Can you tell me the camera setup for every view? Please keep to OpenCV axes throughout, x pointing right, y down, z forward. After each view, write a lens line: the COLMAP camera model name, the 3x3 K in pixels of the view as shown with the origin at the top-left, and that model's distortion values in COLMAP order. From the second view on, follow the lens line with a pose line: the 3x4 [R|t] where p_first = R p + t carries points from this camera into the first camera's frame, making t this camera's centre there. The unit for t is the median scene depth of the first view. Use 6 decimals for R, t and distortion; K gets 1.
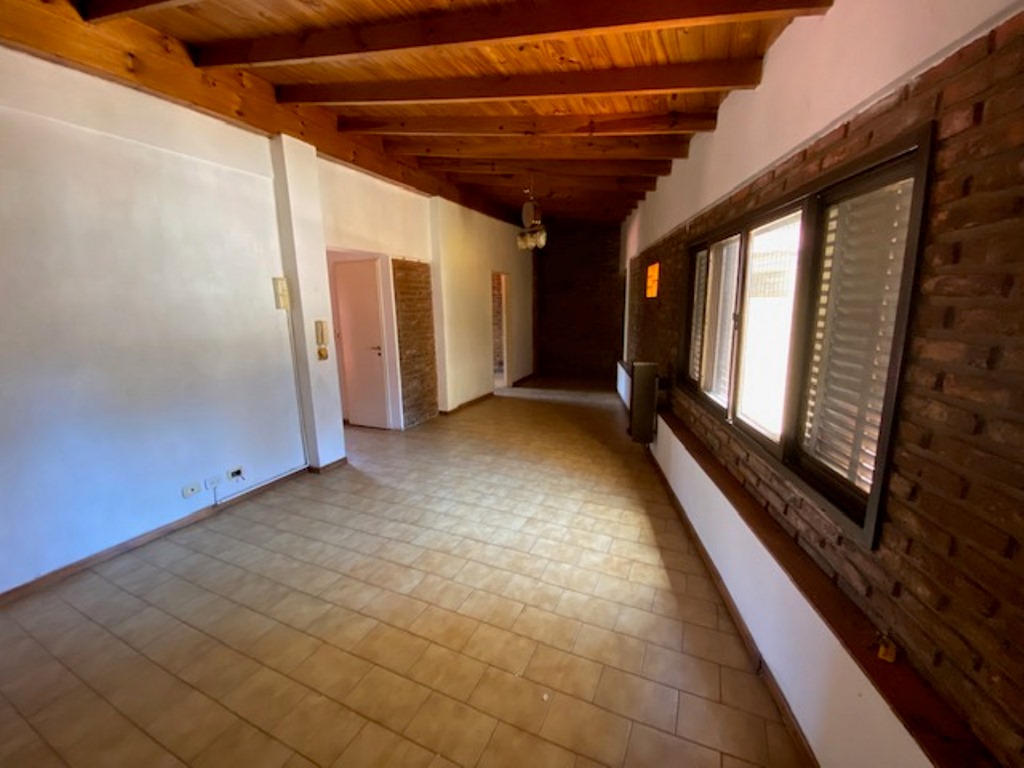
lens RADIAL K [[420.1, 0, 511.3], [0, 420.1, 378.6], [0, 0, 1]] dist [0.023317, -0.022359]
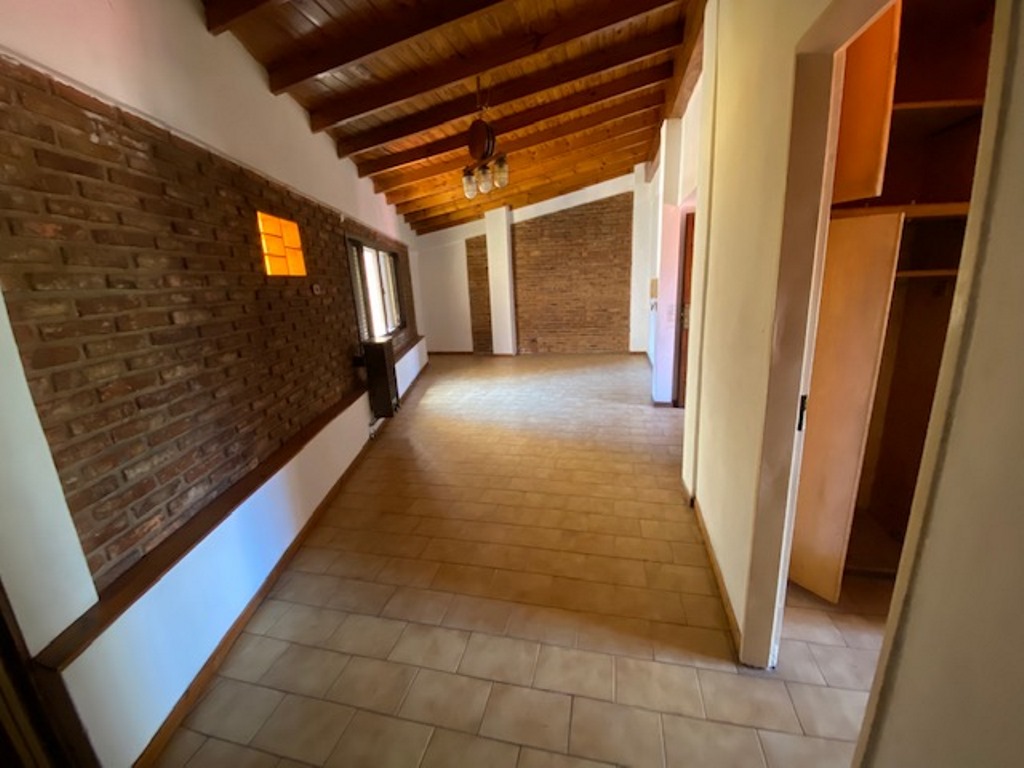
lens RADIAL K [[420.1, 0, 511.3], [0, 420.1, 378.6], [0, 0, 1]] dist [0.023317, -0.022359]
pose [[-0.977488, 0.110877, -0.179512, 0.202179], [0.030206, 0.915568, 0.401027, -0.378422], [0.208820, 0.386577, -0.898305, 2.173267]]
